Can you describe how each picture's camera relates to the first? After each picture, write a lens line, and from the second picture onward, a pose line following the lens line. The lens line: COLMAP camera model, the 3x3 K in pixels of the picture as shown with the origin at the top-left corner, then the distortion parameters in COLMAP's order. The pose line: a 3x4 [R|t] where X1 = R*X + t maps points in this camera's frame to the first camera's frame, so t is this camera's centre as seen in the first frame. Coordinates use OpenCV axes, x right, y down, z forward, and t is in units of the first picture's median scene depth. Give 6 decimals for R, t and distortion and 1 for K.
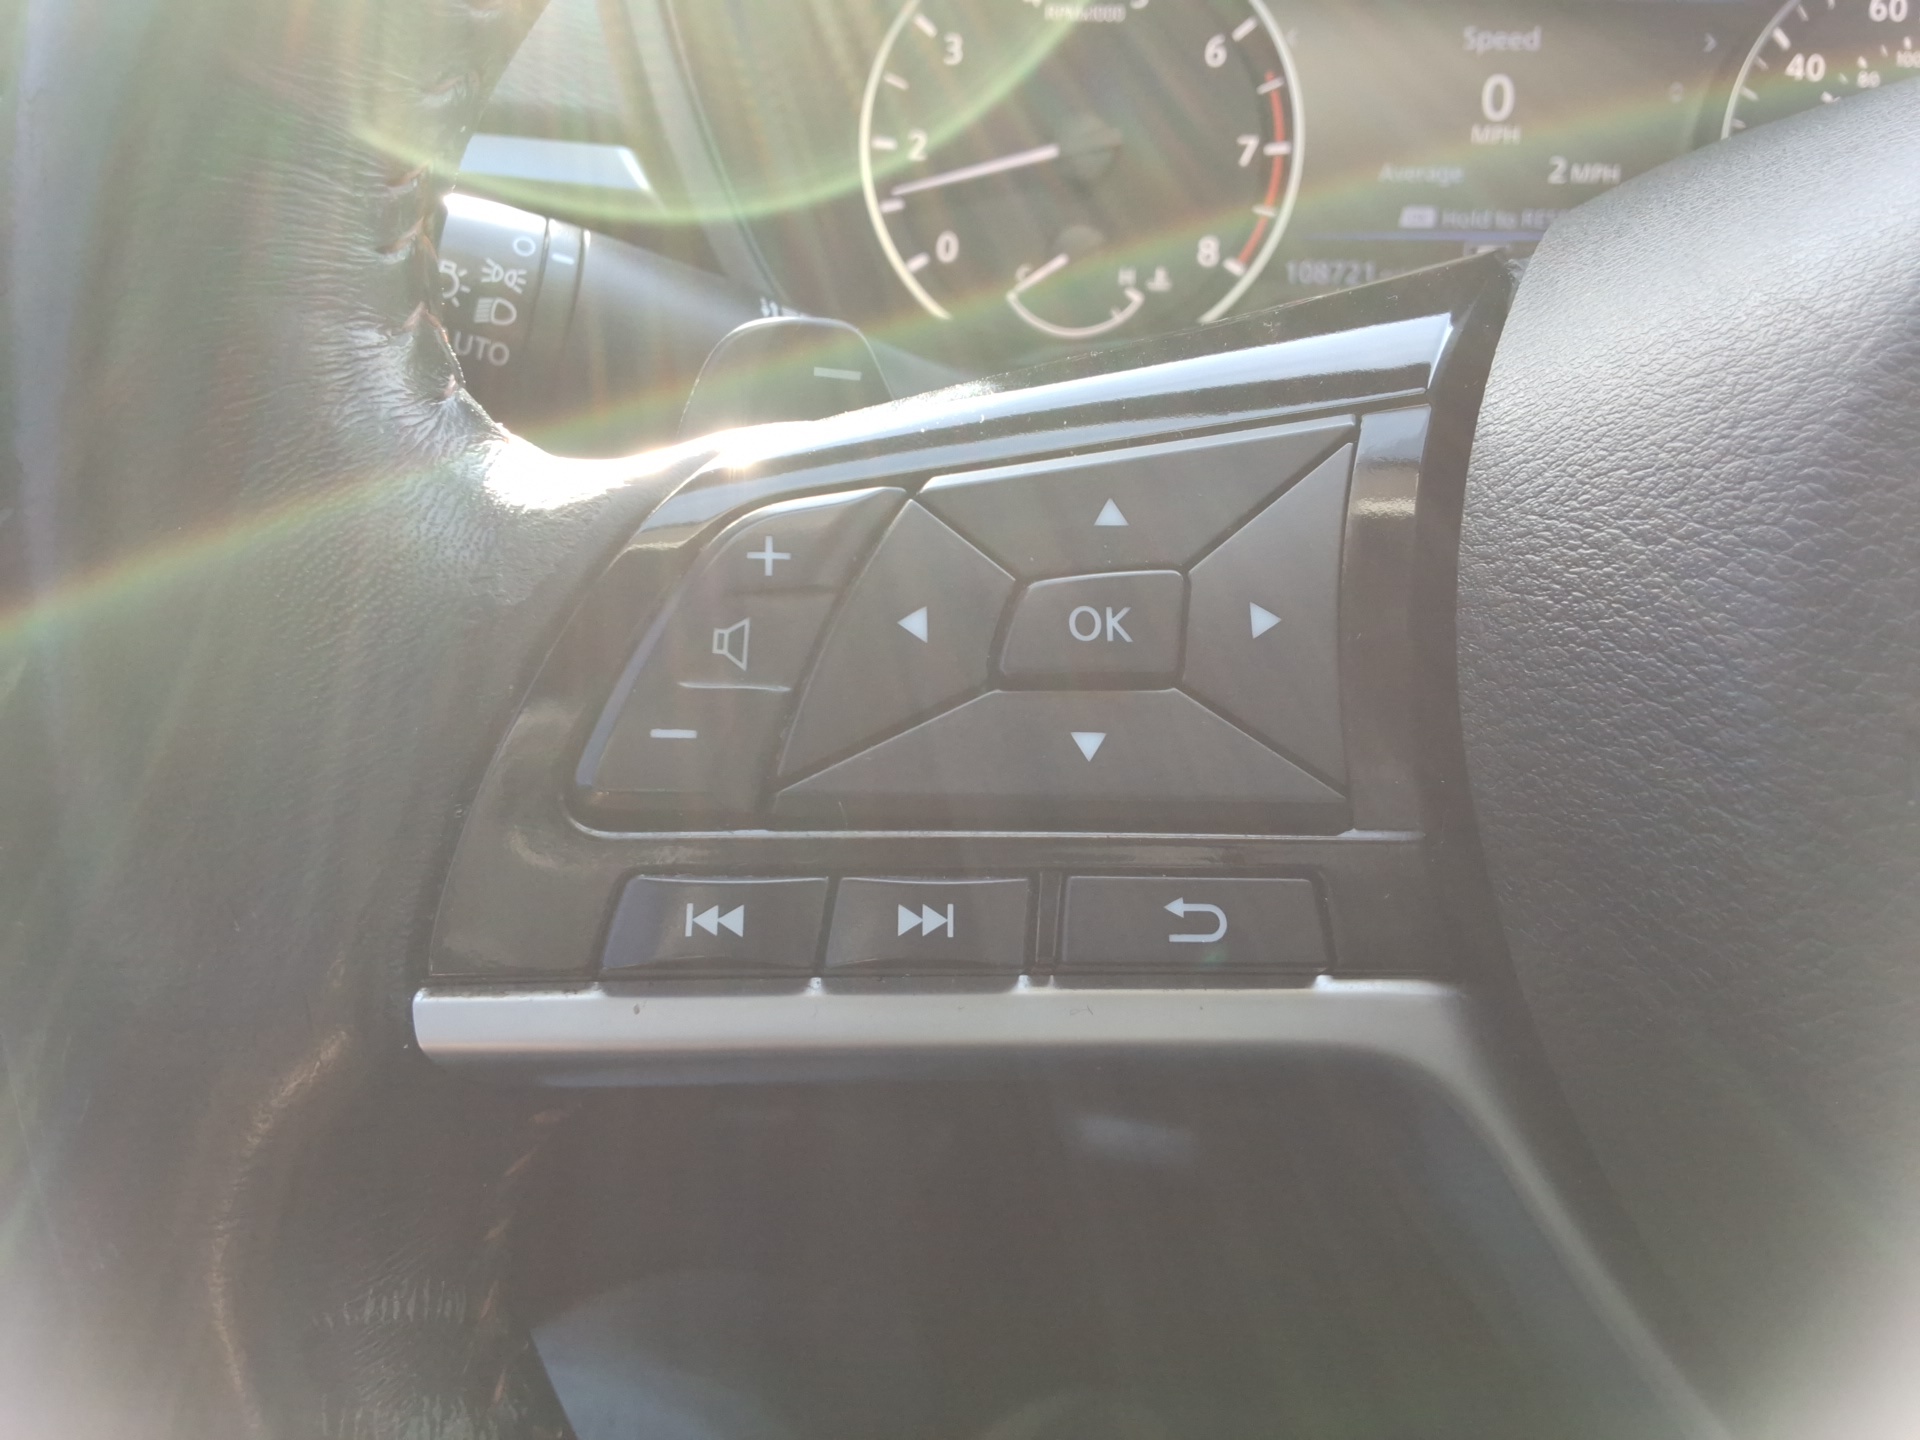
lens RADIAL K [[1494.5, 0, 961.7], [0, 1494.5, 681.1], [0, 0, 1]] dist [0.118951, -0.166331]
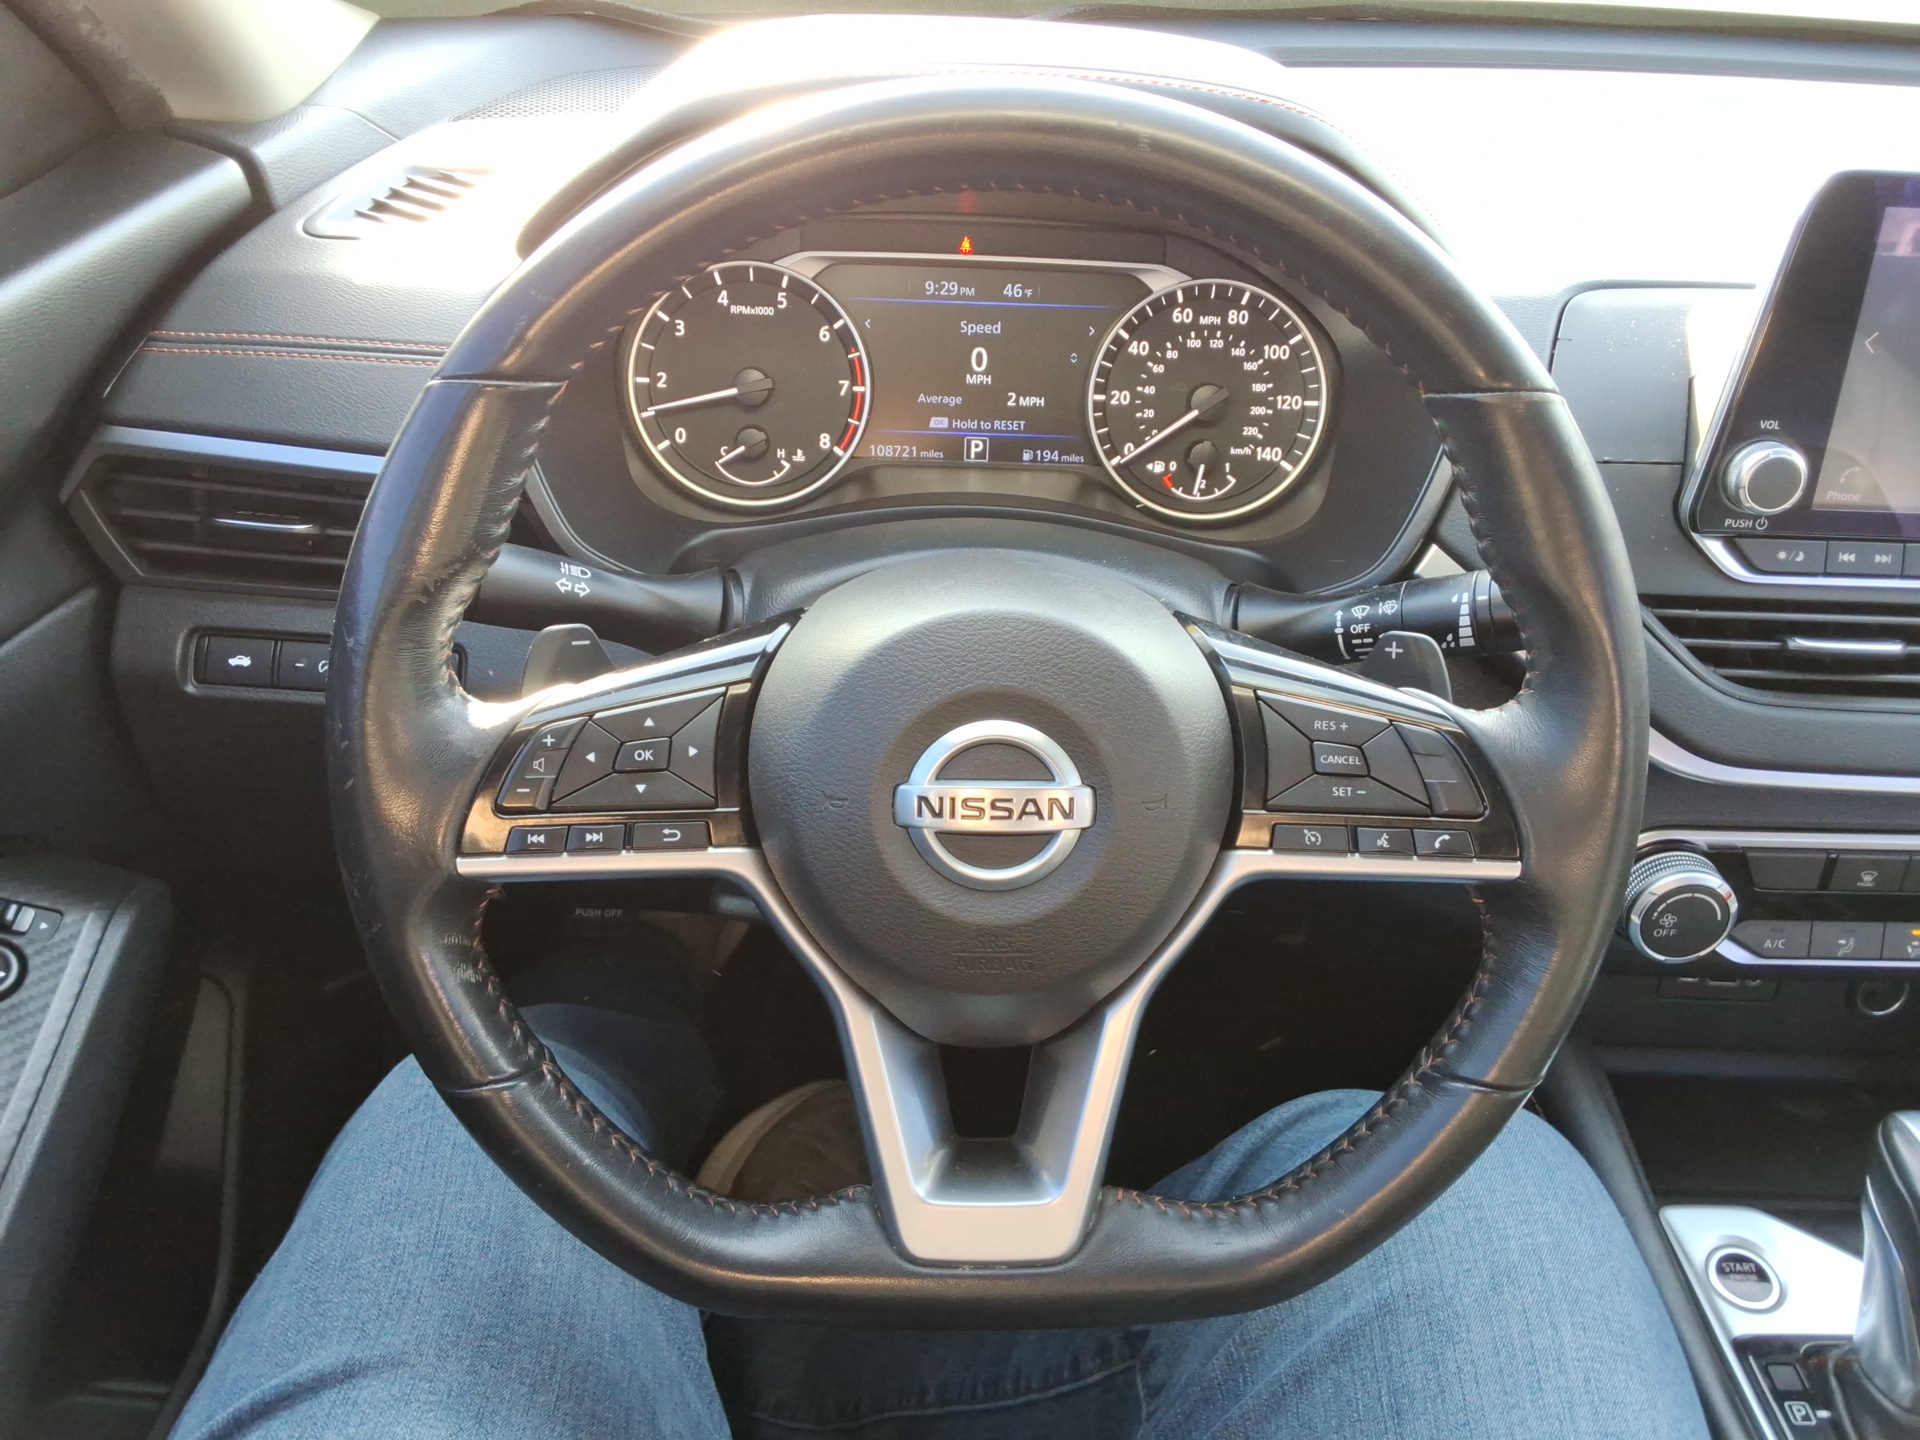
lens RADIAL K [[1494.5, 0, 961.7], [0, 1494.5, 681.1], [0, 0, 1]] dist [0.118951, -0.166331]
pose [[0.996998, -0.012468, 0.076415, 0.190262], [0.003969, 0.993881, 0.110385, -0.200450], [-0.077323, -0.109750, 0.990947, -0.863939]]
